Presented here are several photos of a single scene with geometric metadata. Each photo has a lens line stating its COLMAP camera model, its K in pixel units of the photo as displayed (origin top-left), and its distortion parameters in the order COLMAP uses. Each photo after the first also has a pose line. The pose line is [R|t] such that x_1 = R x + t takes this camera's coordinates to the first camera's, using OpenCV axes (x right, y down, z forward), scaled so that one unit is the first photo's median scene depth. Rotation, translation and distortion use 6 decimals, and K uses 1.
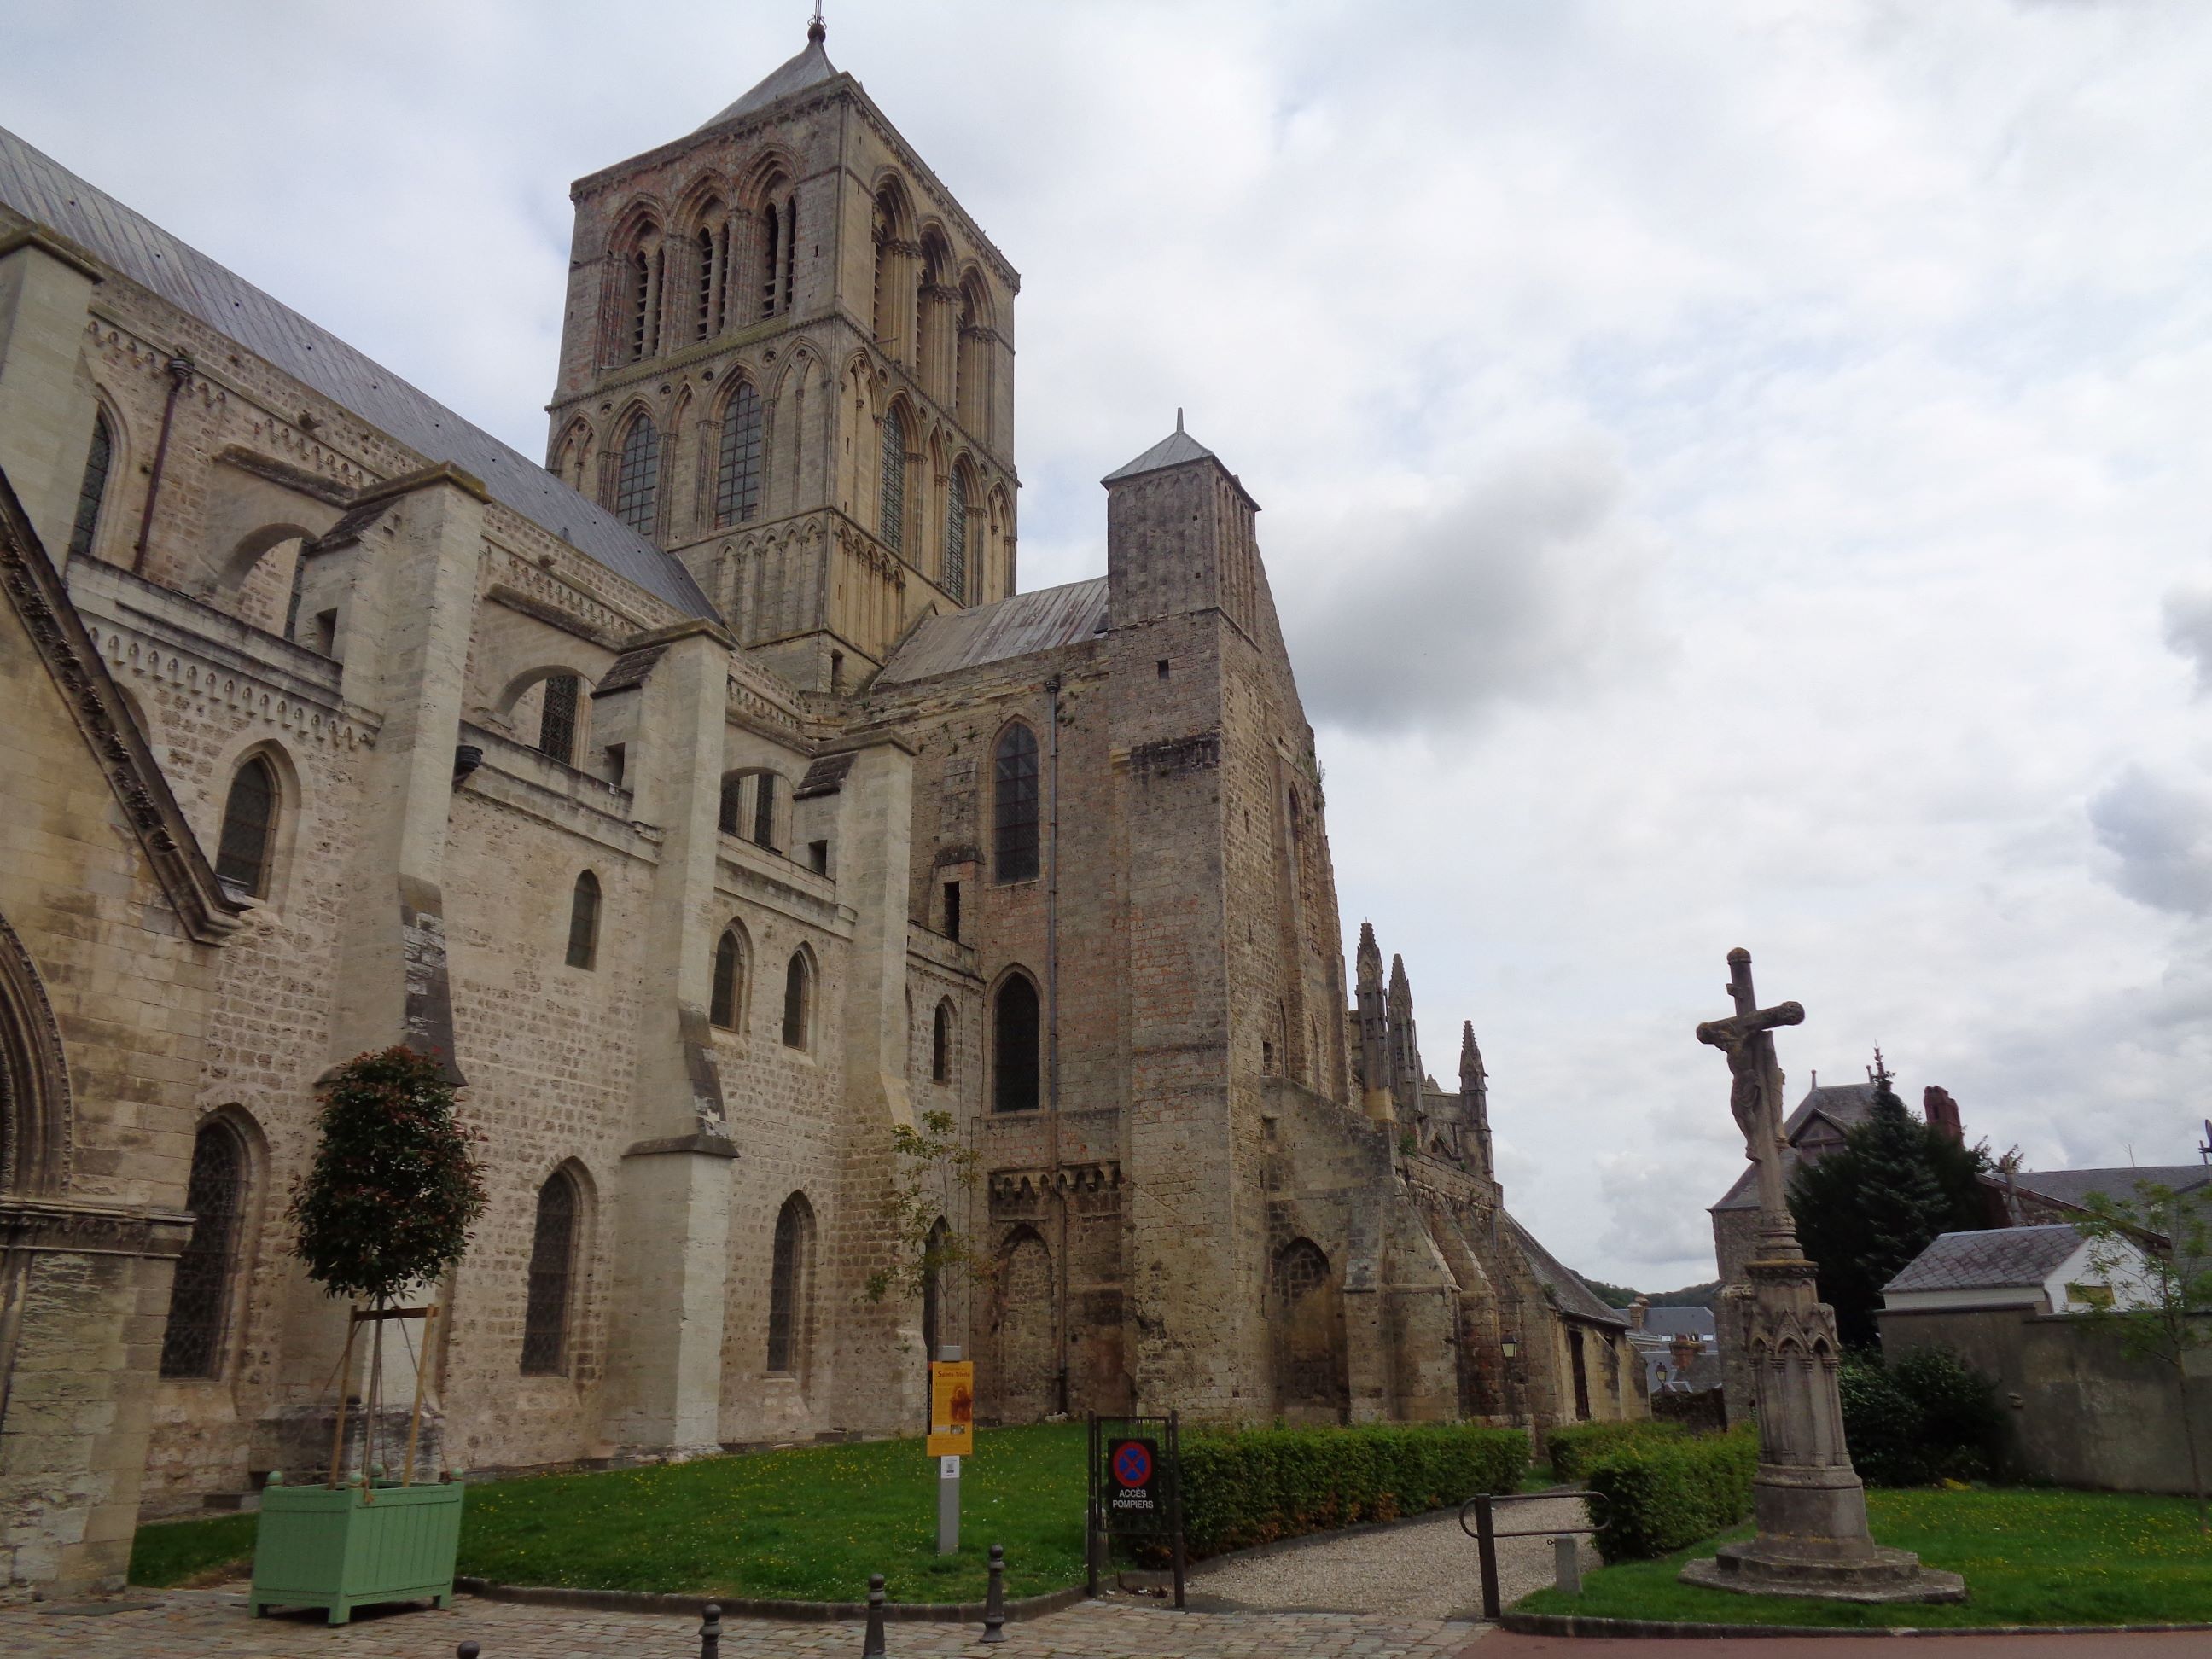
lens RADIAL K [[1692.6, 0, 1106.0], [0, 1692.6, 829.5], [0, 0, 1]] dist [0.005522, 0.007048]
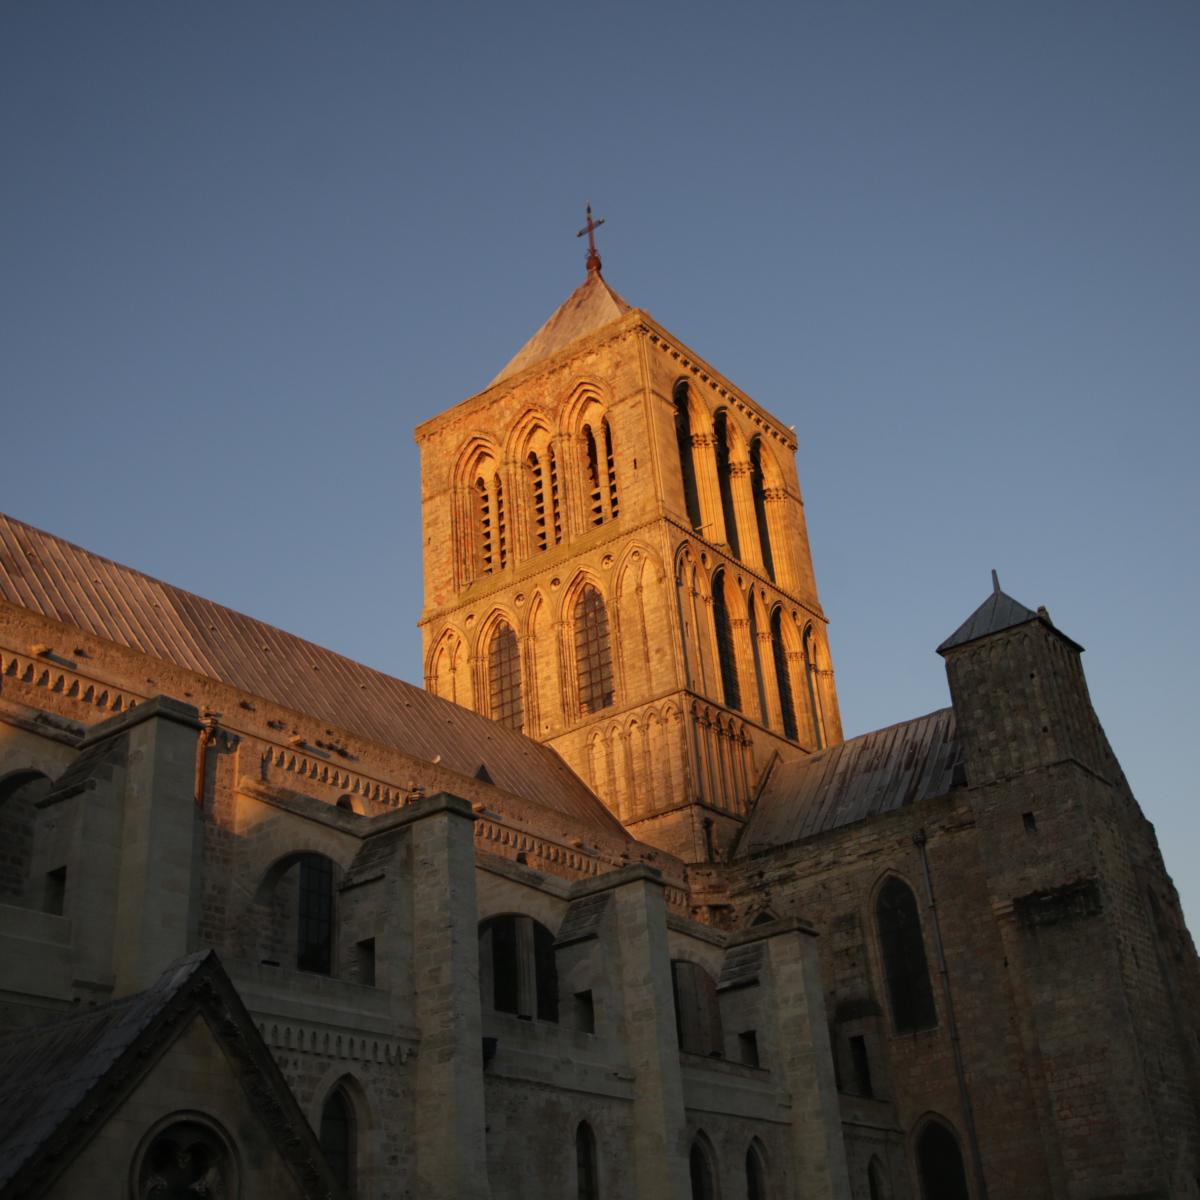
lens RADIAL K [[1565.6, 0, 600.0], [0, 1565.6, 600.0], [0, 0, 1]] dist [0.014887, 0.058977]
pose [[0.978235, -0.146238, -0.147207, -0.062449], [0.121732, 0.978989, -0.163593, -0.096747], [0.168038, 0.142113, 0.975483, -0.041936]]
